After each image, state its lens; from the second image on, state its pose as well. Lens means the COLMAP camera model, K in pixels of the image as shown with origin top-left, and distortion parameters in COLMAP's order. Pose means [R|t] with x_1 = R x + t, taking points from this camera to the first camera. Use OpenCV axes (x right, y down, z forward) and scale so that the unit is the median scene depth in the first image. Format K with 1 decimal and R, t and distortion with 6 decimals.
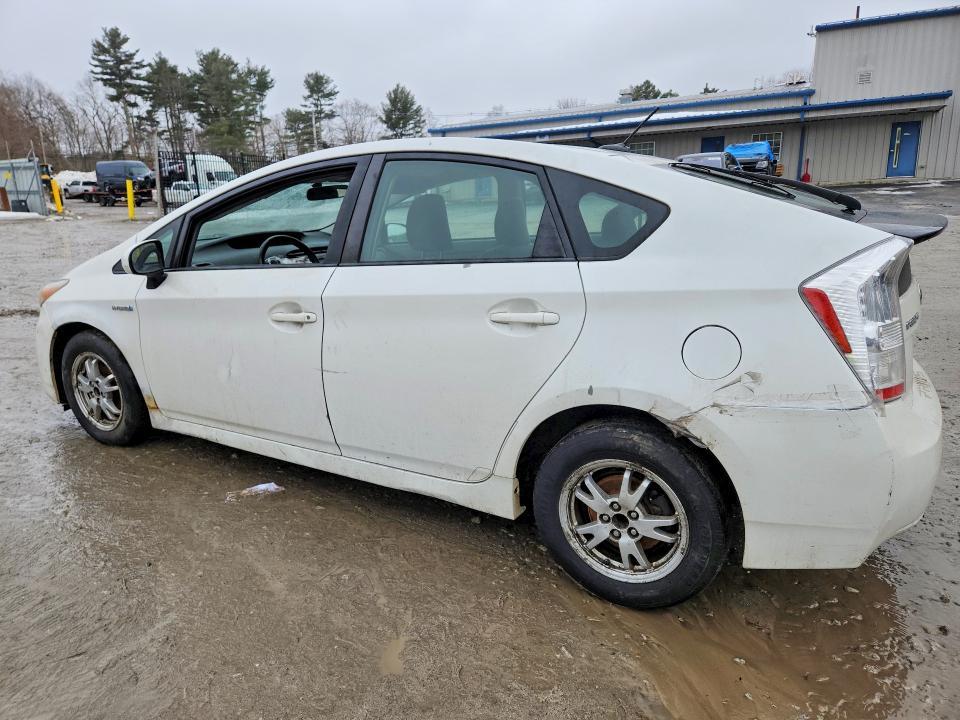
lens RADIAL K [[669.9, 0, 475.0], [0, 669.9, 361.0], [0, 0, 1]] dist [0.039294, -0.014175]
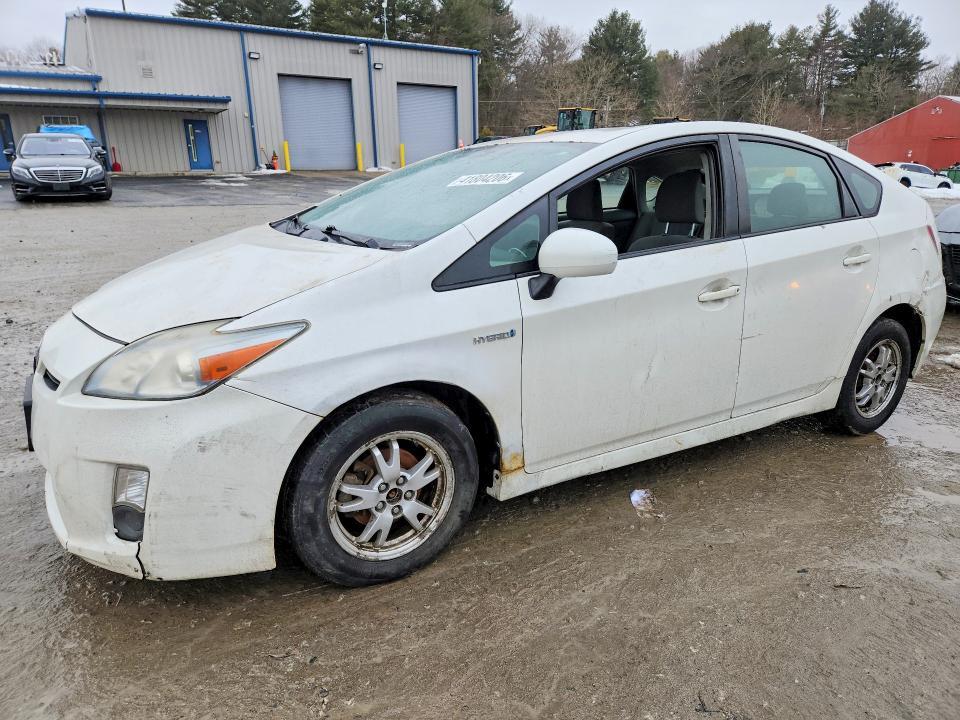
lens RADIAL K [[669.9, 0, 475.5], [0, 669.9, 358.4], [0, 0, 1]] dist [0.039294, -0.014175]
pose [[0.481339, -0.212712, 0.850333, -0.195064], [0.206602, 0.970307, 0.125775, -0.025649], [-0.851838, 0.115140, 0.510994, 0.120619]]
